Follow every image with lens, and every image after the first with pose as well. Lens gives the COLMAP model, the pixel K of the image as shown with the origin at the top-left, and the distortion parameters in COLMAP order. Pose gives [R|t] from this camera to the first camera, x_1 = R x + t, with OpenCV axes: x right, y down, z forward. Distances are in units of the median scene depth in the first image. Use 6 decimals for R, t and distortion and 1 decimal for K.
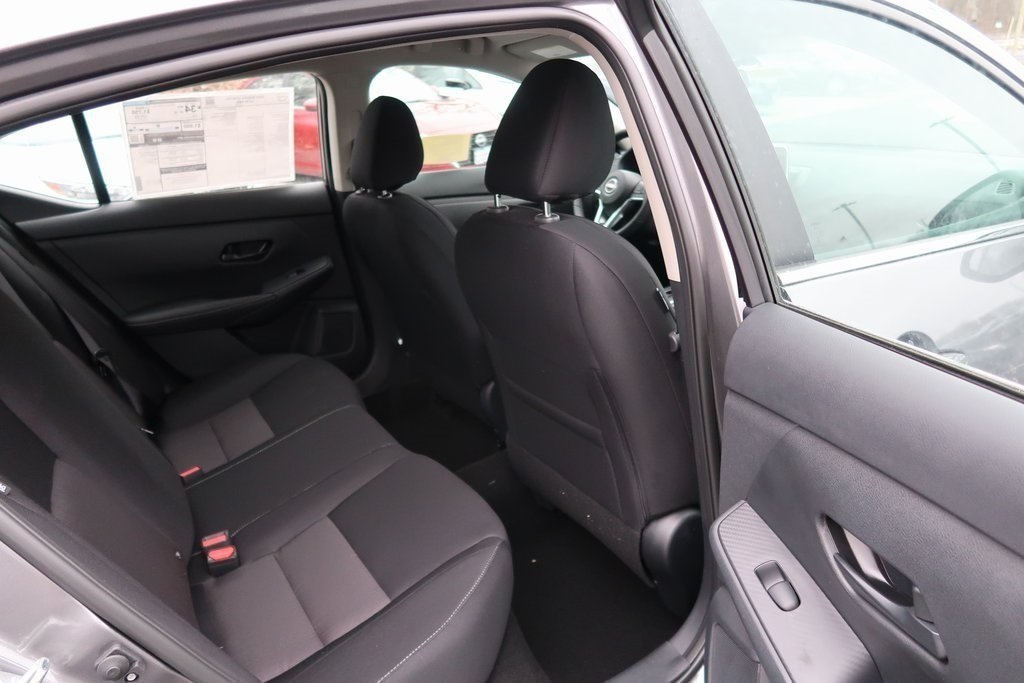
lens RADIAL K [[709.7, 0, 512.0], [0, 709.7, 341.5], [0, 0, 1]] dist [-0.019634, 0.006735]
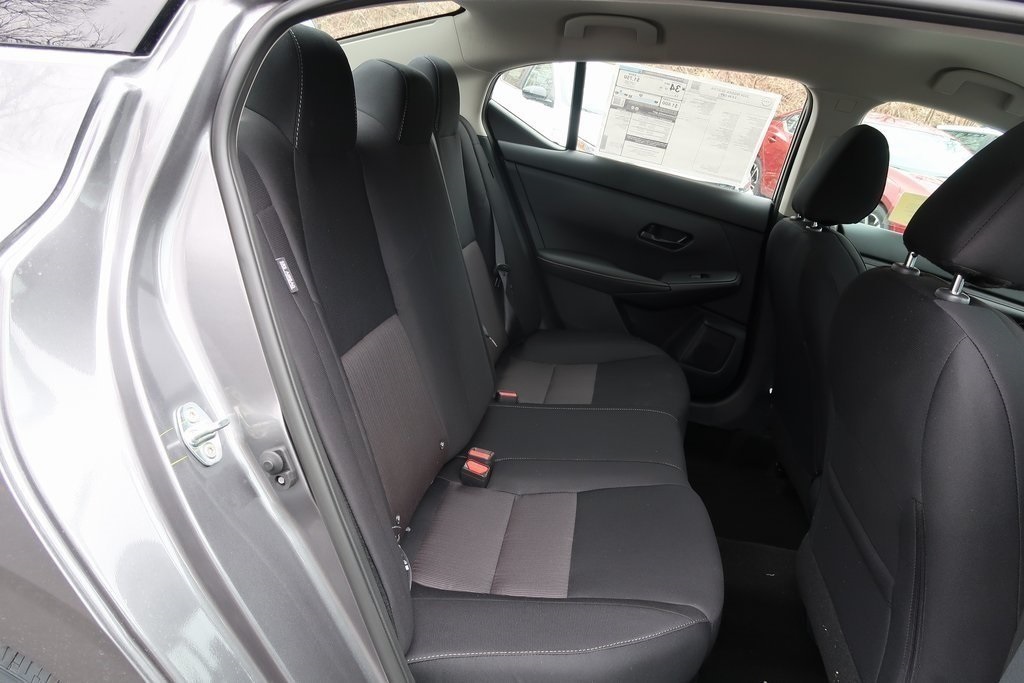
lens RADIAL K [[709.7, 0, 512.0], [0, 709.7, 341.5], [0, 0, 1]] dist [-0.019634, 0.006735]
pose [[0.728858, 0.422586, -0.538691, 0.082351], [-0.443524, 0.890809, 0.098716, 0.002993], [0.521587, 0.166973, 0.836700, 0.075377]]
